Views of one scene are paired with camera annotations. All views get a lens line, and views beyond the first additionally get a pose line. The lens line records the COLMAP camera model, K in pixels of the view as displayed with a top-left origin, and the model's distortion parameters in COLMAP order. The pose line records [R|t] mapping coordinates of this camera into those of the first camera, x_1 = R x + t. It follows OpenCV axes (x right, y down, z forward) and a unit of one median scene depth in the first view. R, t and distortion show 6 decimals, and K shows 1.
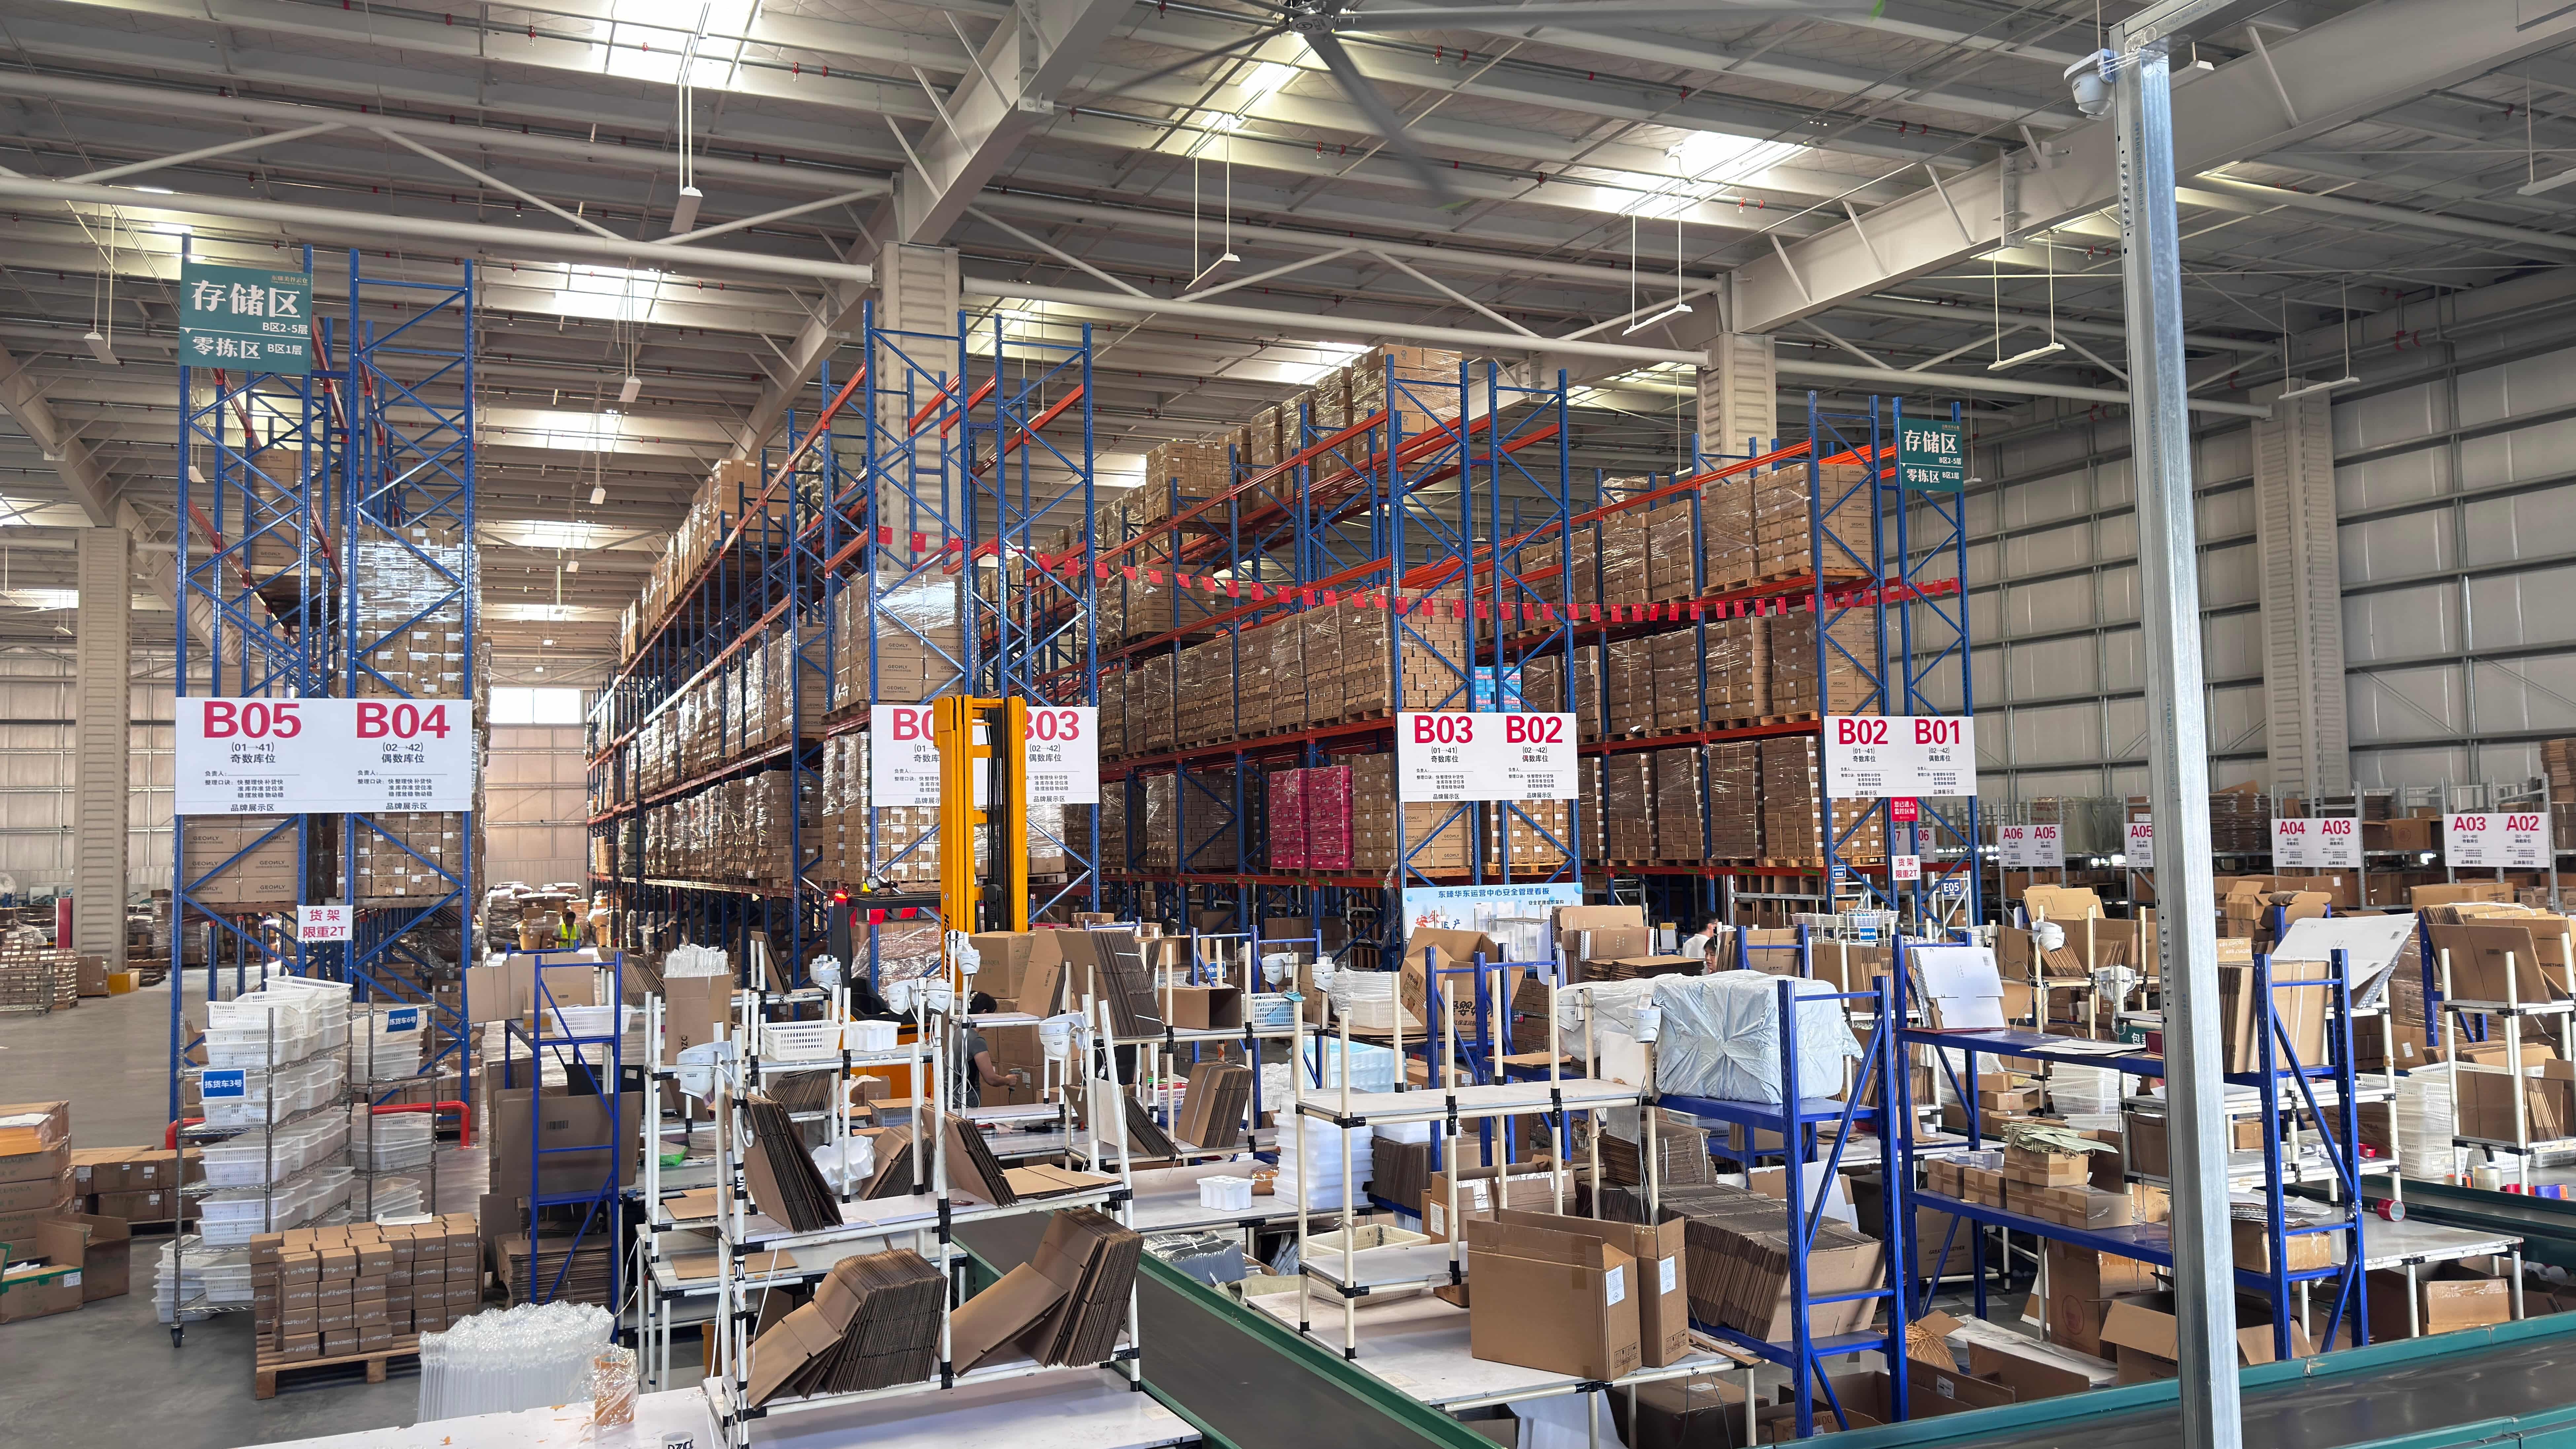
lens RADIAL K [[1874.6, 0, 1284.4], [0, 1874.6, 744.8], [0, 0, 1]] dist [0.068256, -0.089776]
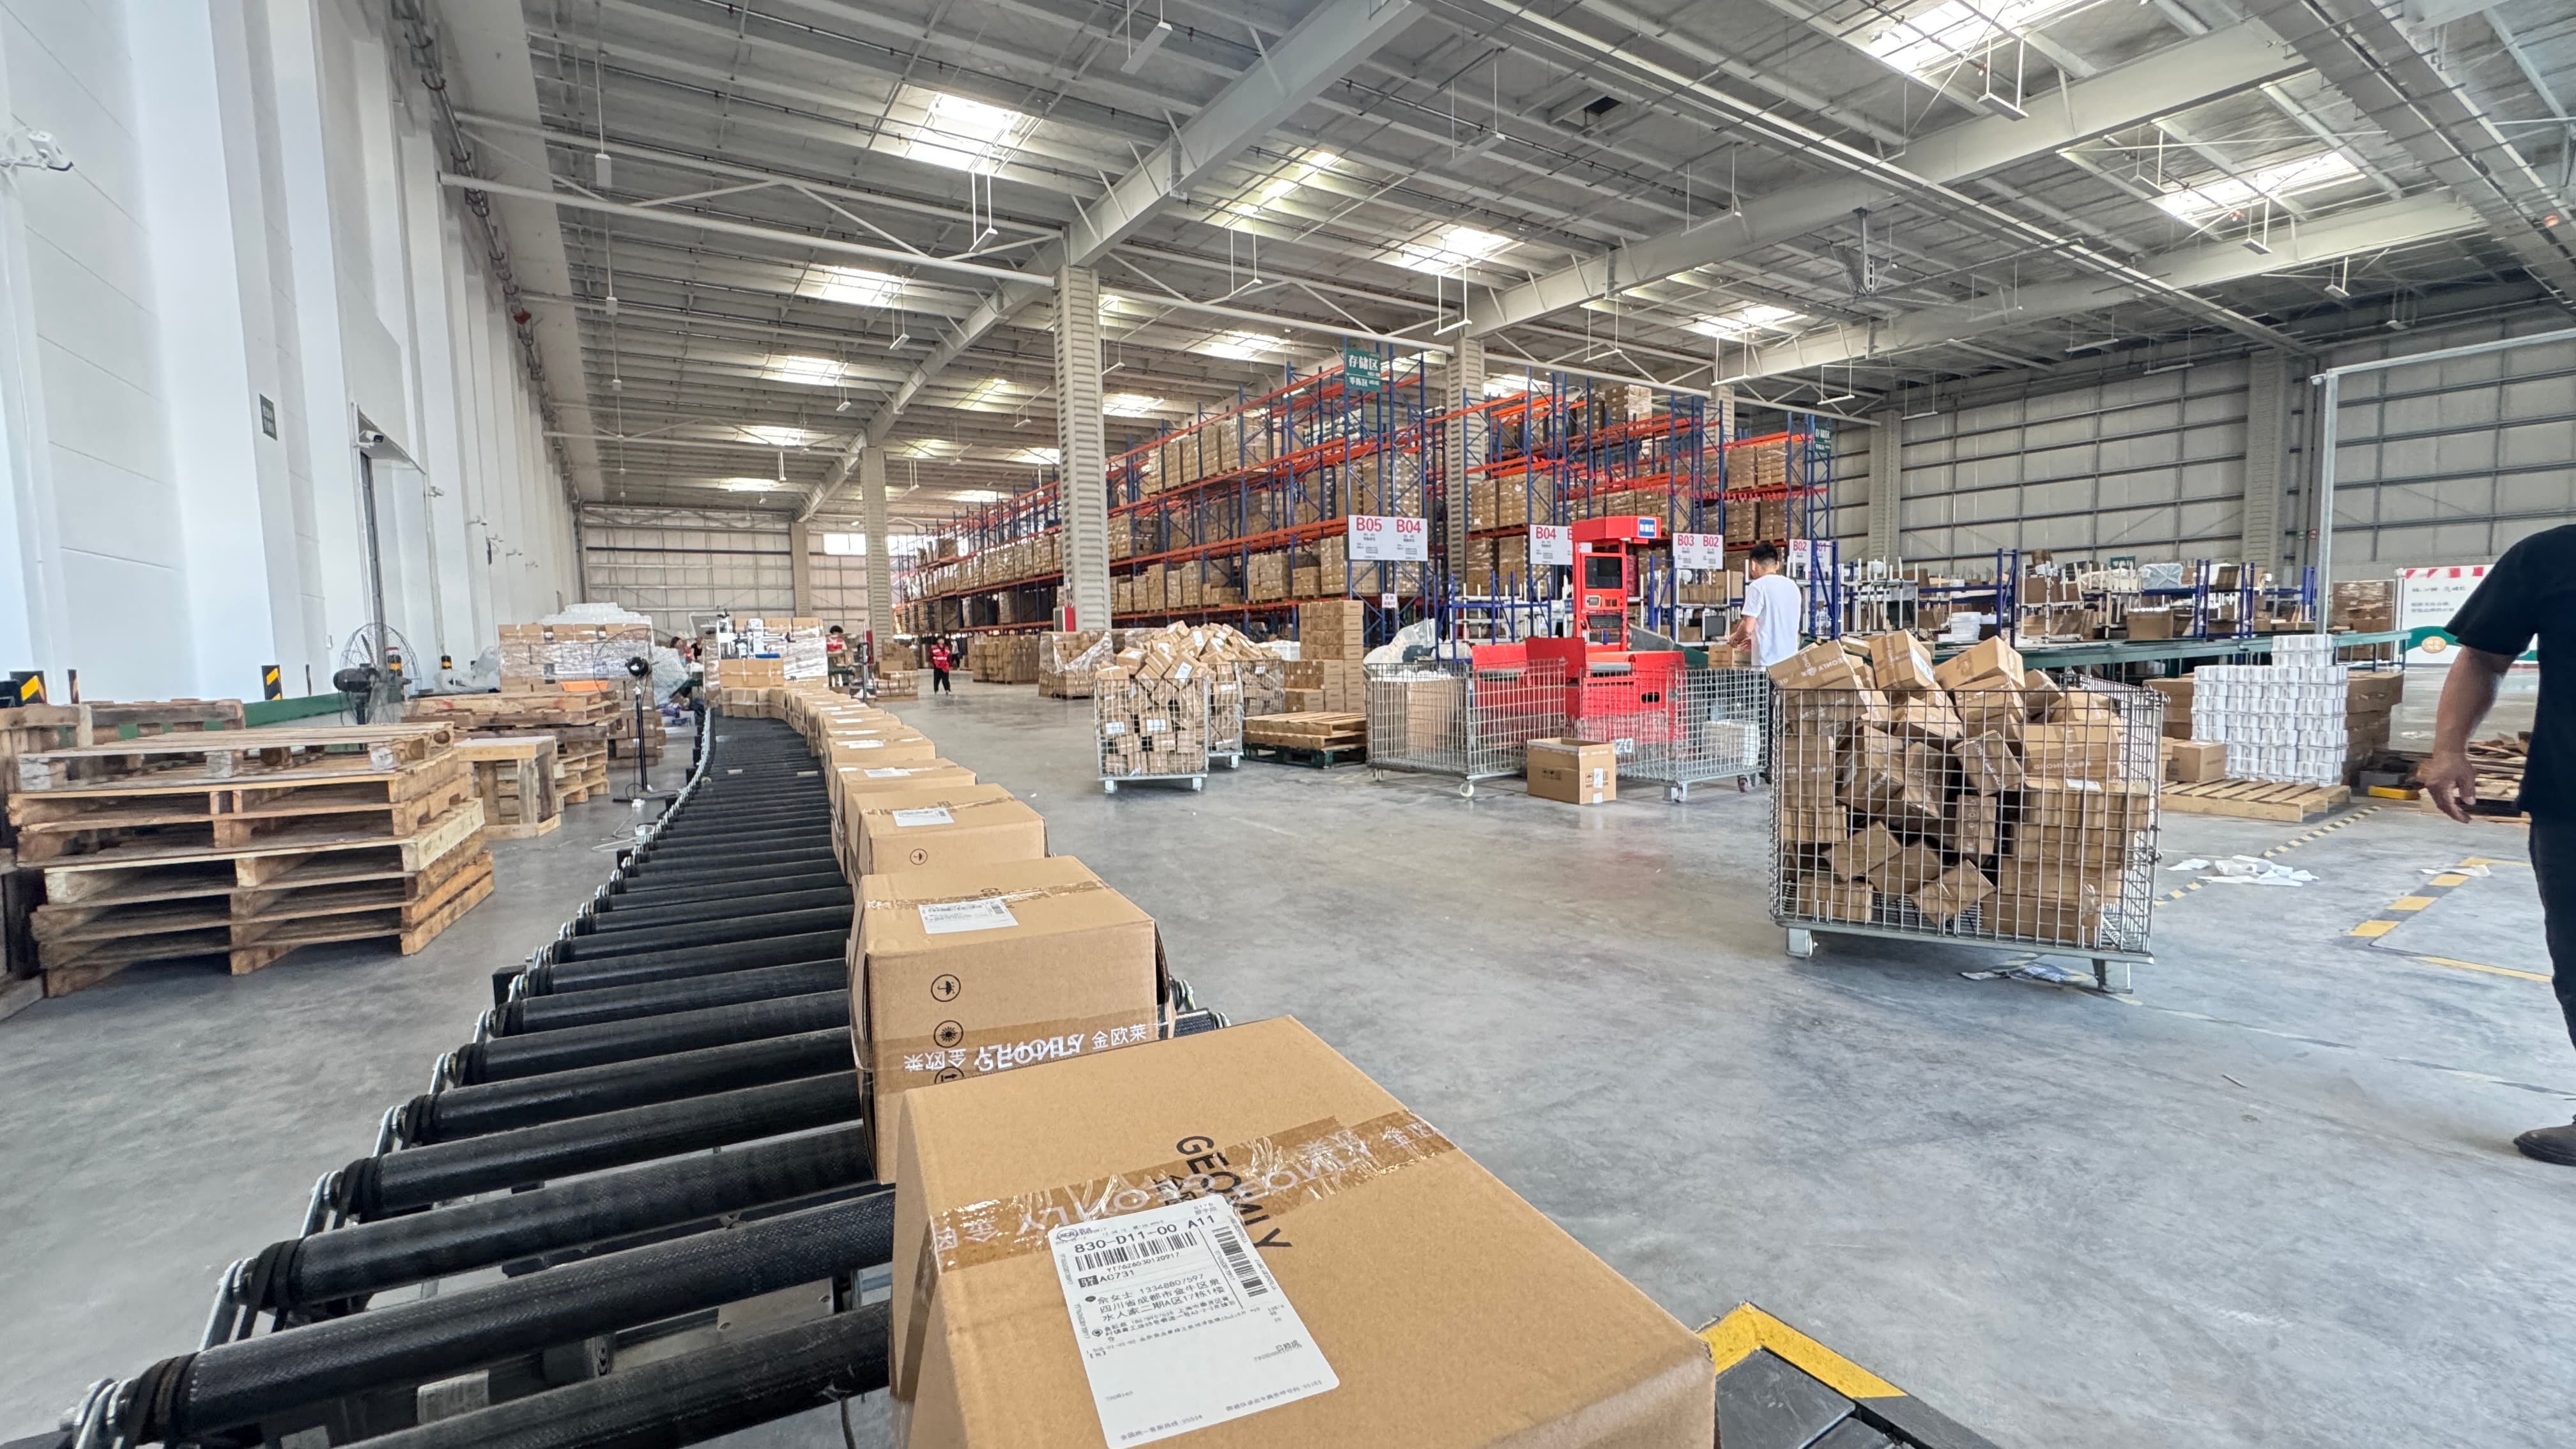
lens RADIAL K [[1027.9, 0, 1290.2], [0, 1027.9, 719.0], [0, 0, 1]] dist [-0.004678, 0.000908]
pose [[0.986625, -0.015957, 0.162223, -0.701431], [-0.005179, 0.991626, 0.129039, 0.057305], [-0.162923, -0.128153, 0.978280, -0.351226]]
